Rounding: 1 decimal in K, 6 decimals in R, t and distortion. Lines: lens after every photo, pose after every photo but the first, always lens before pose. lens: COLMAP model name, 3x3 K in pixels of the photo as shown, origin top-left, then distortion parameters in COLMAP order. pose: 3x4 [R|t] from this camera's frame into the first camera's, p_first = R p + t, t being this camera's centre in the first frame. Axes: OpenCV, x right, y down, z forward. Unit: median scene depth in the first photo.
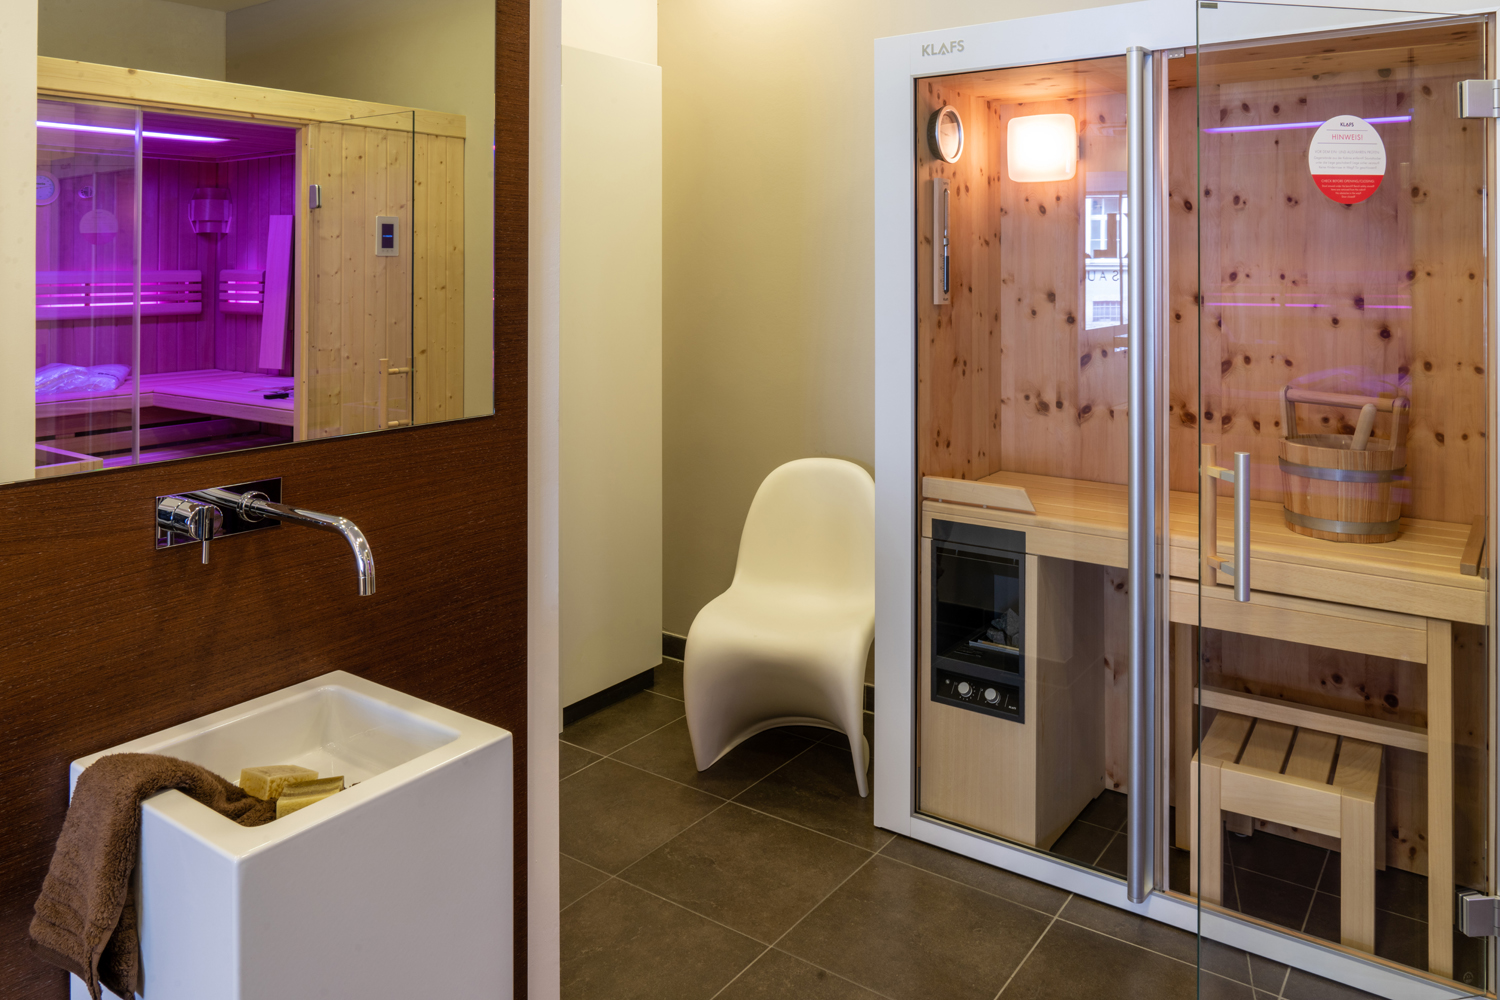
lens RADIAL K [[1082.9, 0, 746.3], [0, 1082.9, 252.6], [0, 0, 1]] dist [-0.019670, -0.002012]
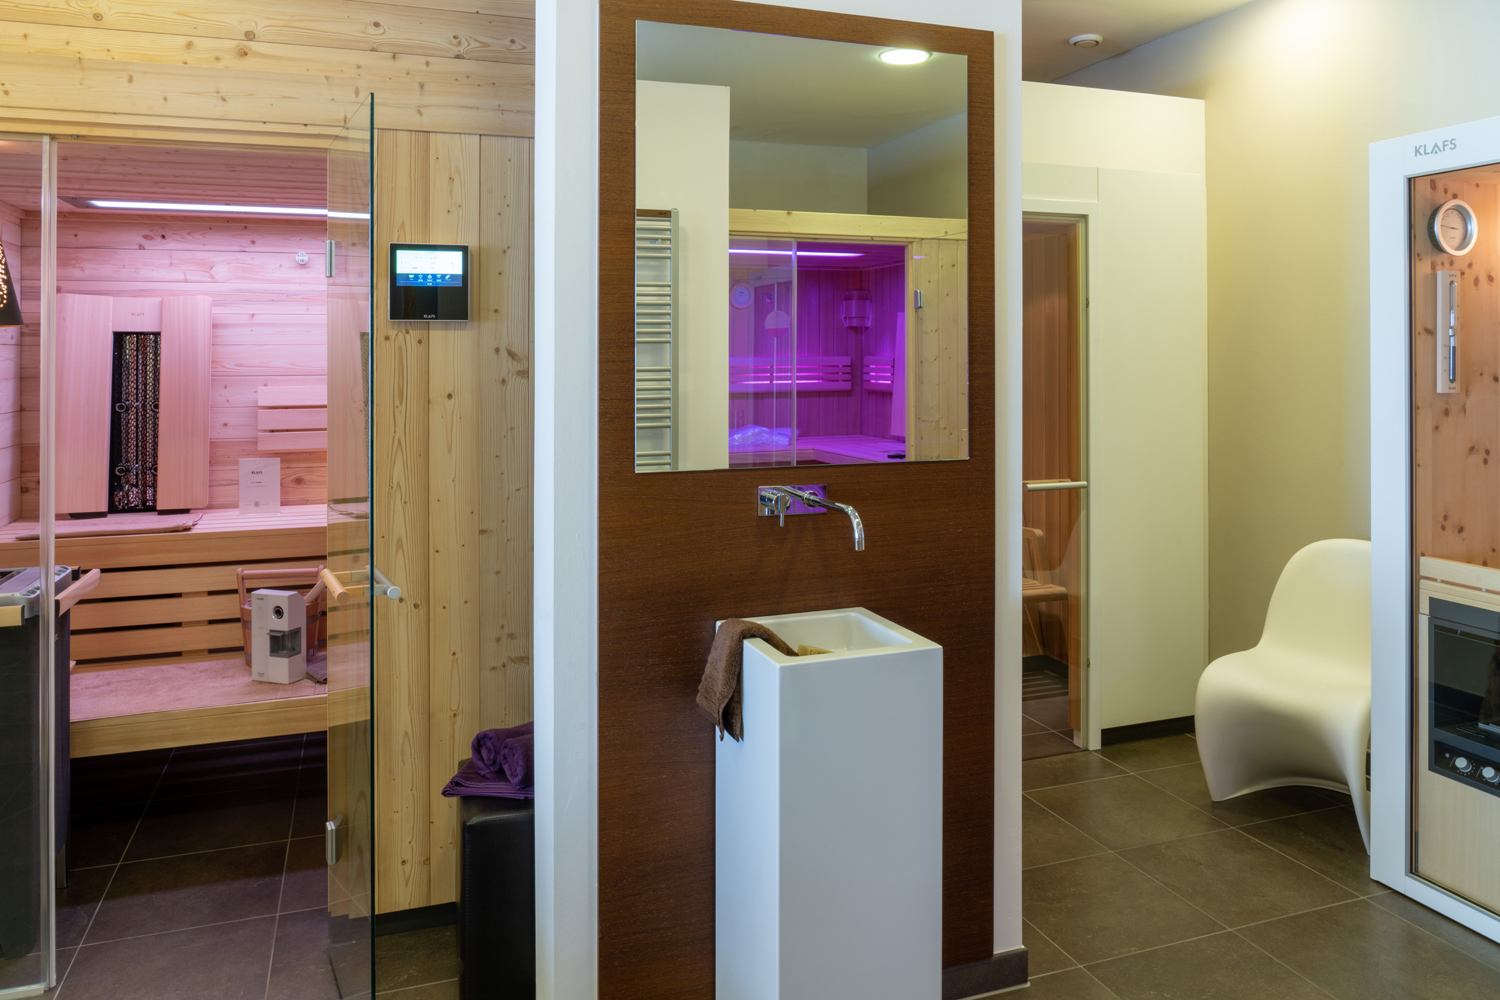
lens RADIAL K [[1064.6, 0, 748.9], [0, 1064.6, 343.3], [0, 0, 1]] dist [-0.019919, -0.002758]
pose [[0.829389, -0.005177, -0.558647, 0.189700], [0.008621, 0.999957, 0.003531, -0.008799], [0.558605, -0.007745, 0.829398, -0.206601]]
